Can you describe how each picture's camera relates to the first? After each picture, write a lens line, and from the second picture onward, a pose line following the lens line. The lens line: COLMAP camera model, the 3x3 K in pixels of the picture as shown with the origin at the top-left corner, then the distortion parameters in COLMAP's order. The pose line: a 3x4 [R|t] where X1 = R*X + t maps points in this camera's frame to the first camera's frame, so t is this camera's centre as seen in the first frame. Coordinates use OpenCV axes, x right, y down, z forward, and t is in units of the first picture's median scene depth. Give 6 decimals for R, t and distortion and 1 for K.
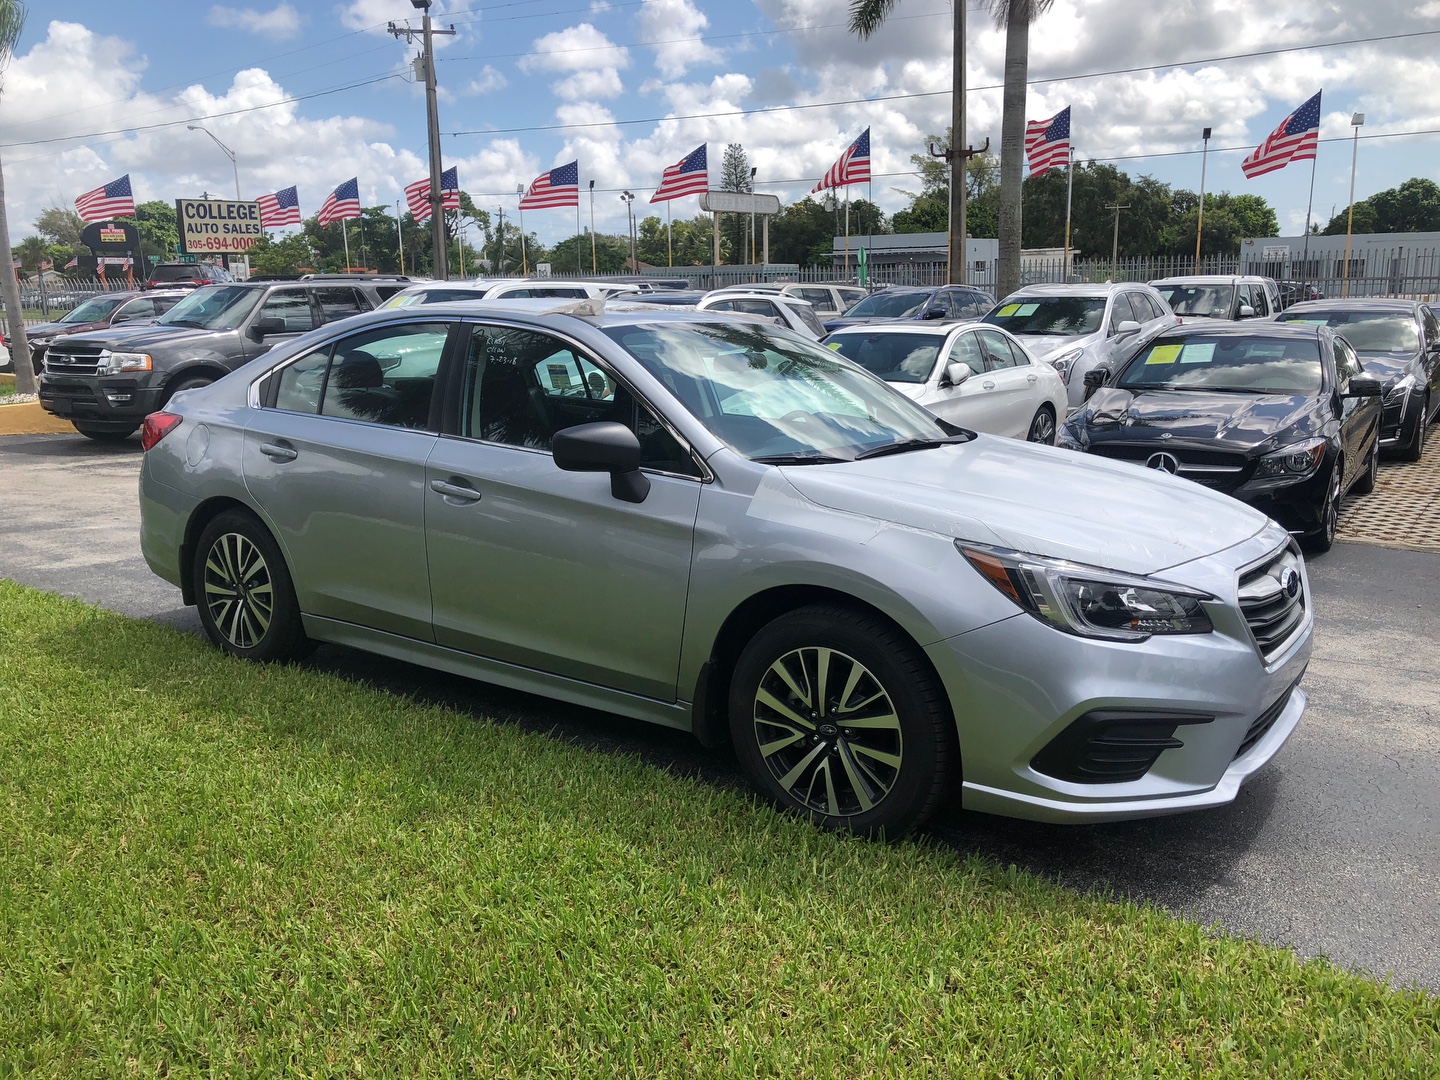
lens RADIAL K [[1182.6, 0, 717.8], [0, 1182.6, 537.0], [0, 0, 1]] dist [0.007514, 0.021248]
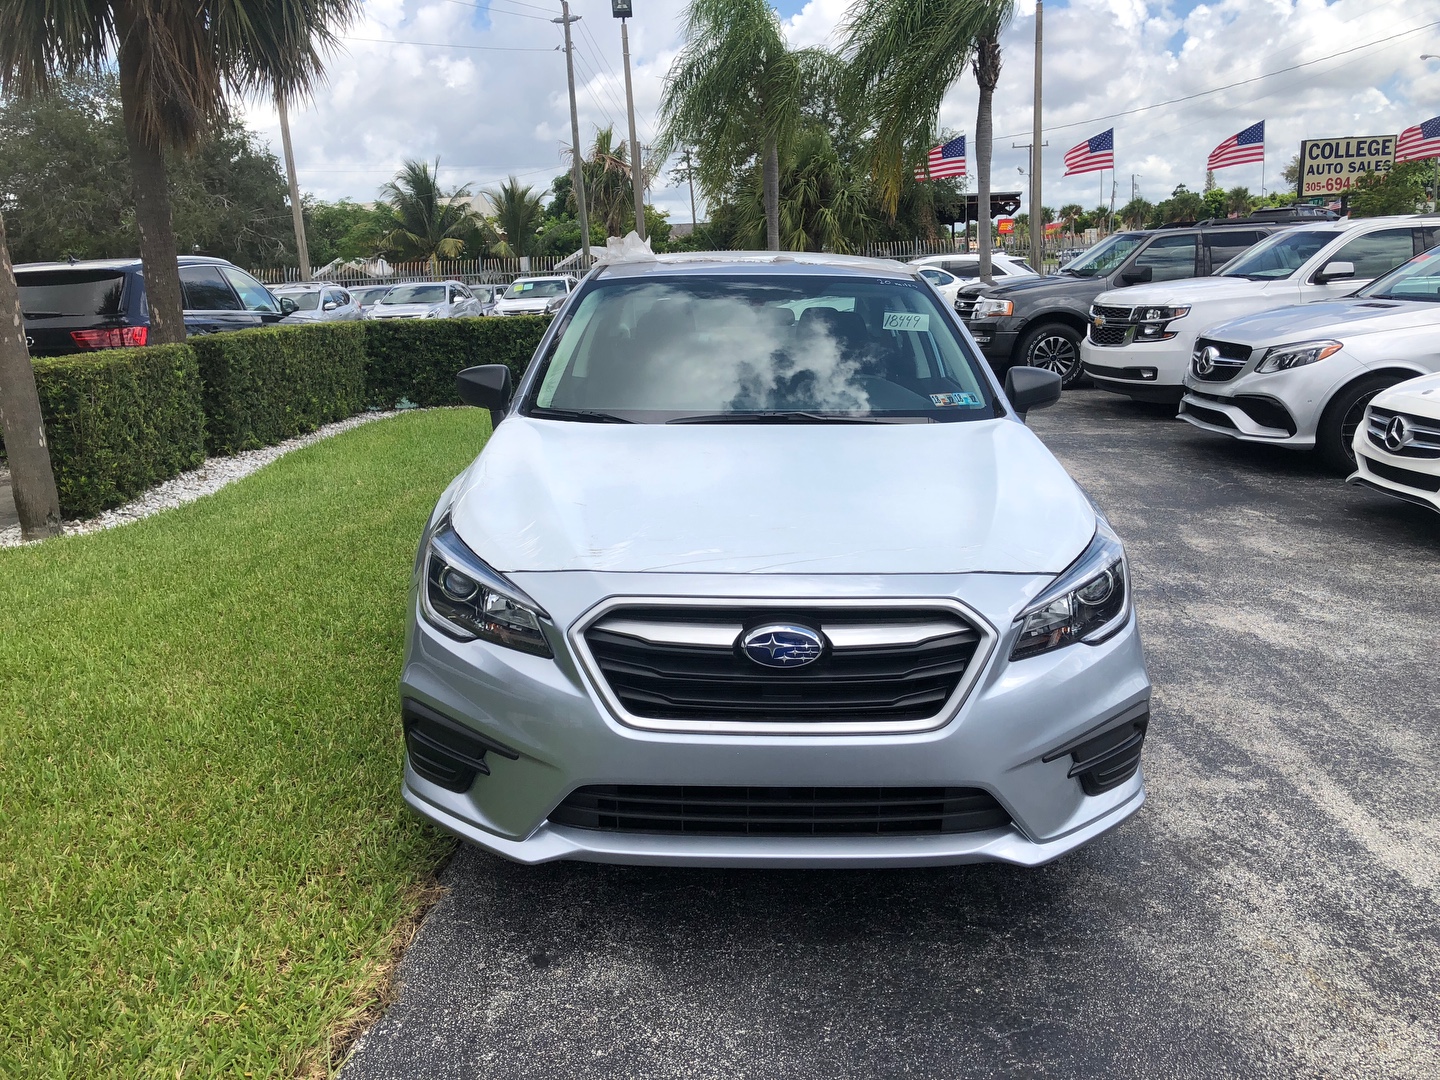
lens RADIAL K [[1182.6, 0, 717.8], [0, 1182.6, 537.0], [0, 0, 1]] dist [0.007514, 0.021248]
pose [[0.583344, 0.181097, -0.791779, 0.092676], [-0.145856, 0.982337, 0.117222, -0.009729], [0.799022, 0.047105, 0.599454, 0.048045]]
